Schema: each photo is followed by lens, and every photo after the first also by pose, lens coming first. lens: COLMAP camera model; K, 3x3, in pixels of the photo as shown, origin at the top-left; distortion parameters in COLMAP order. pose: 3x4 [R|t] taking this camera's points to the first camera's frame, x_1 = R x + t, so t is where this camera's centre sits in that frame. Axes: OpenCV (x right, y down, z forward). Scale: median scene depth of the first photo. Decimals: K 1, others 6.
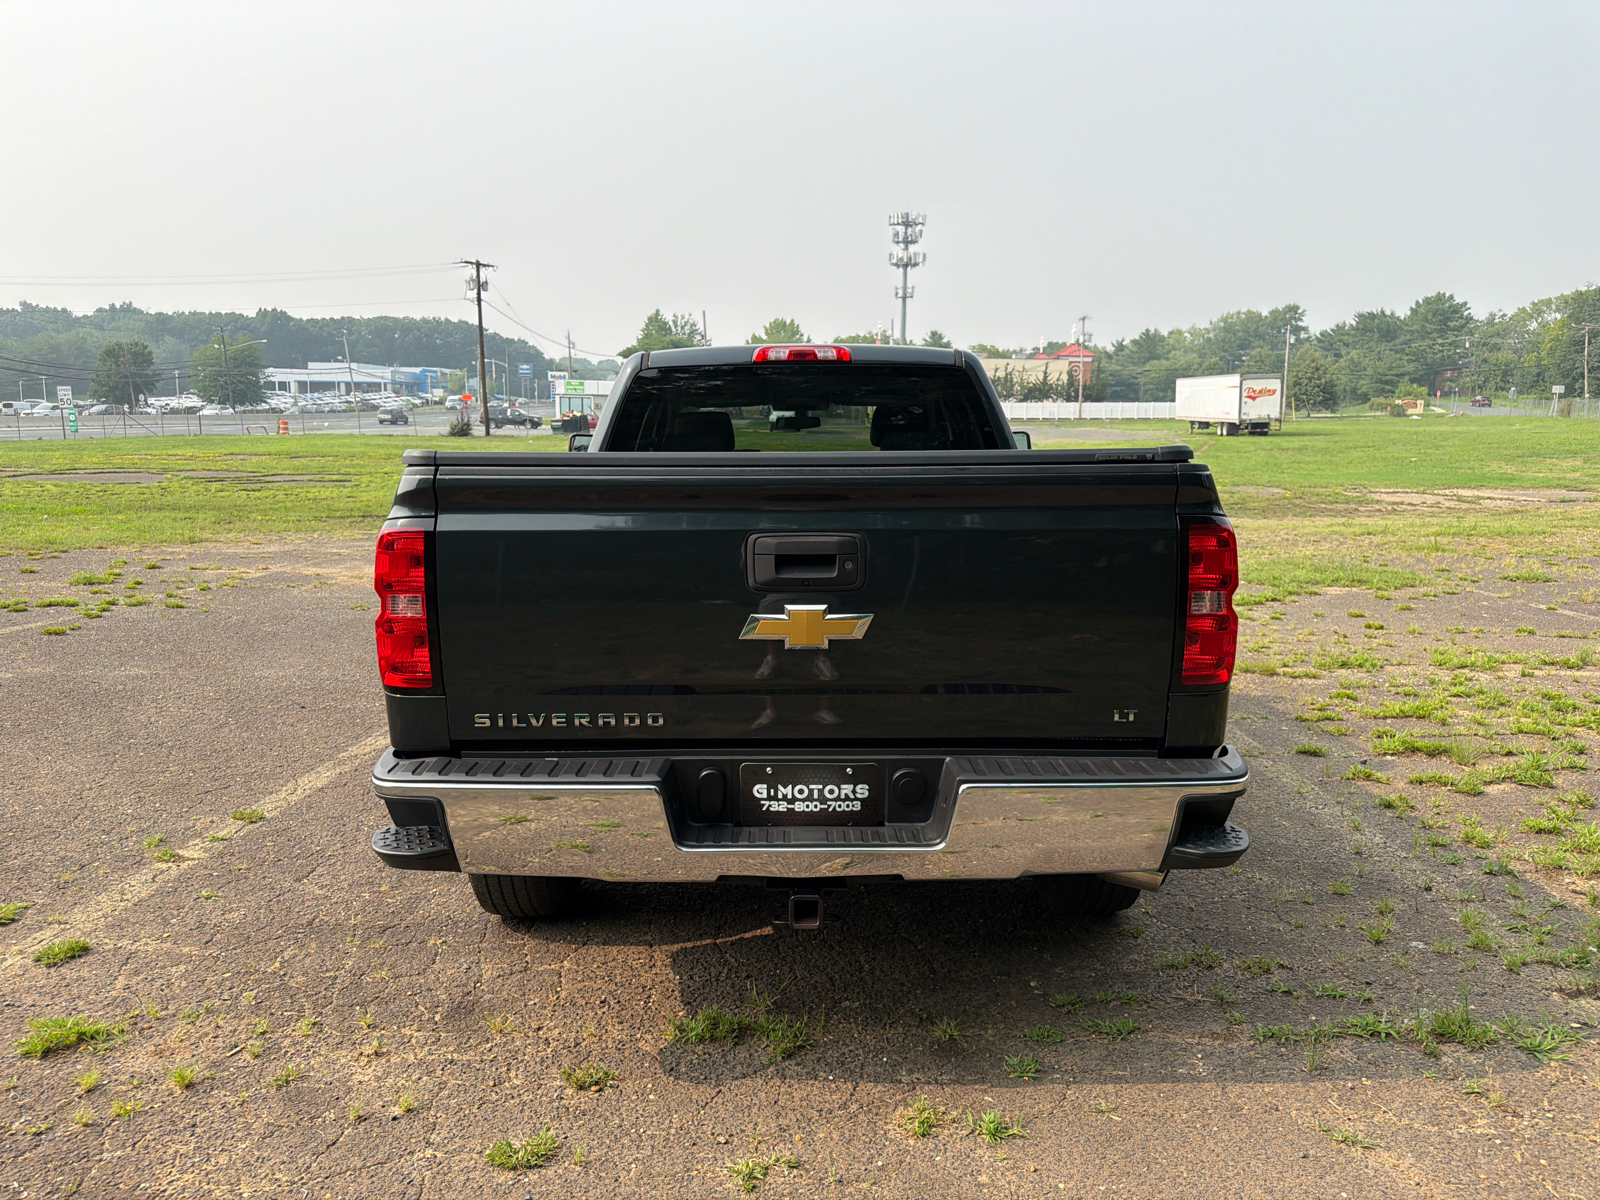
lens RADIAL K [[1122.6, 0, 800.9], [0, 1122.6, 612.3], [0, 0, 1]] dist [0.032123, -0.041106]
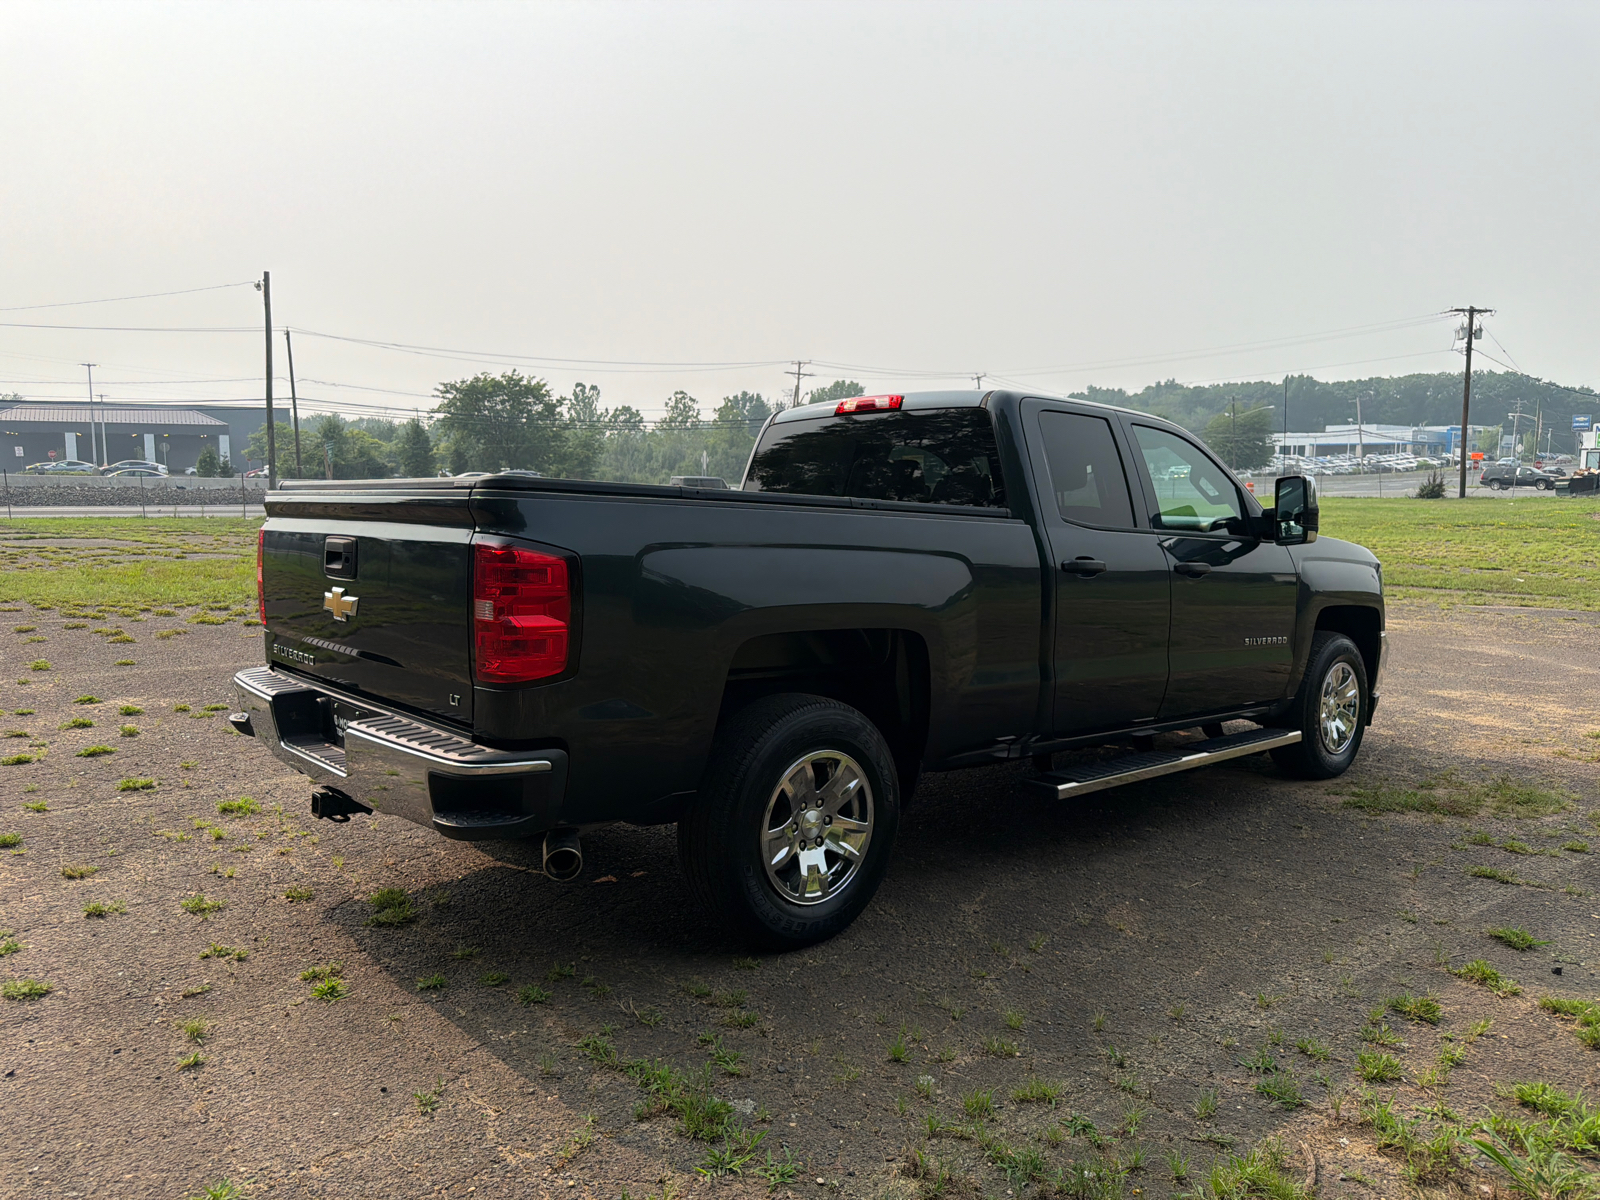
lens RADIAL K [[1122.6, 0, 798.0], [0, 1122.6, 608.4], [0, 0, 1]] dist [0.032123, -0.041106]
pose [[0.667967, 0.074051, -0.740497, 0.776024], [-0.117246, 0.993082, -0.006453, -0.021232], [0.734897, 0.091131, 0.672028, 0.253372]]
